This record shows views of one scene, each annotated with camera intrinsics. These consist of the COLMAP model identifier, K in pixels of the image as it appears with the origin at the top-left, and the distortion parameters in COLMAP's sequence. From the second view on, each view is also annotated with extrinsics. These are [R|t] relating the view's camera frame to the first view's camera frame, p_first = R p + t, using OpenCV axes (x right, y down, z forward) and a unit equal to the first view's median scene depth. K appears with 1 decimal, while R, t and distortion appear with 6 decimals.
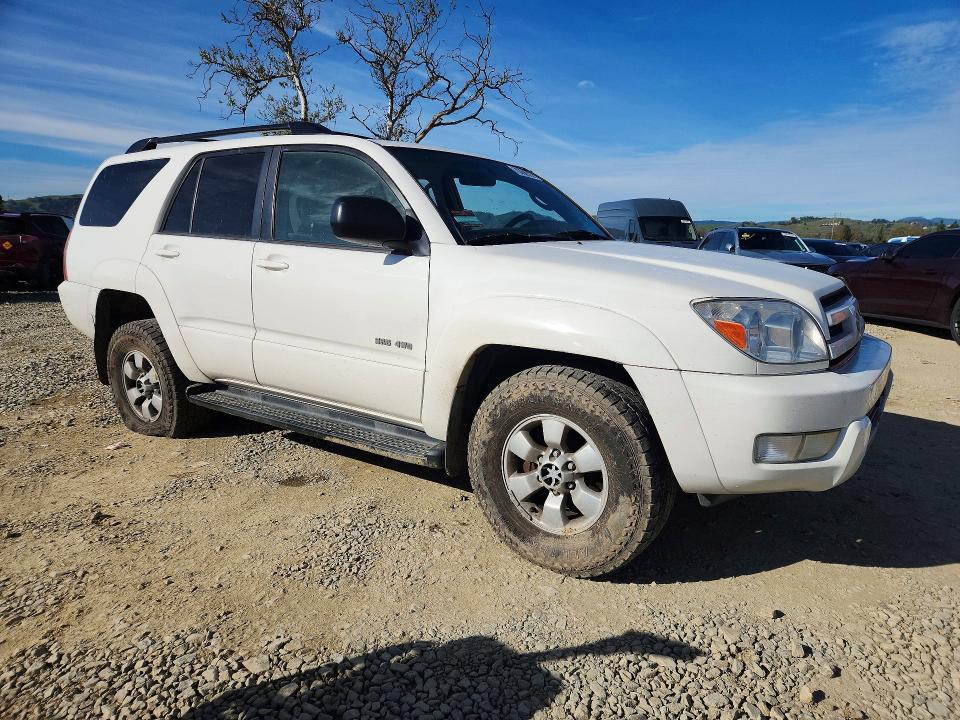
lens RADIAL K [[749.1, 0, 479.4], [0, 749.1, 362.2], [0, 0, 1]] dist [0.010041, 0.003754]
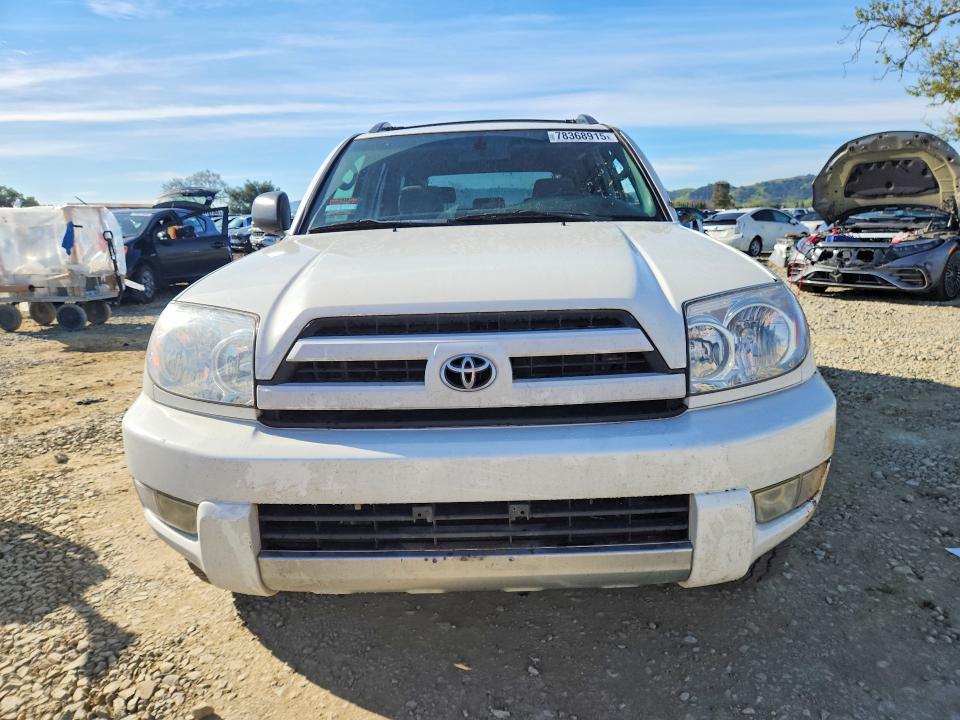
lens RADIAL K [[749.1, 0, 479.9], [0, 749.1, 361.8], [0, 0, 1]] dist [0.010041, 0.003754]
pose [[0.460623, 0.148533, -0.875080, 0.868037], [-0.124121, 0.986991, 0.102194, -0.105732], [0.878875, 0.061543, 0.473066, 0.649418]]
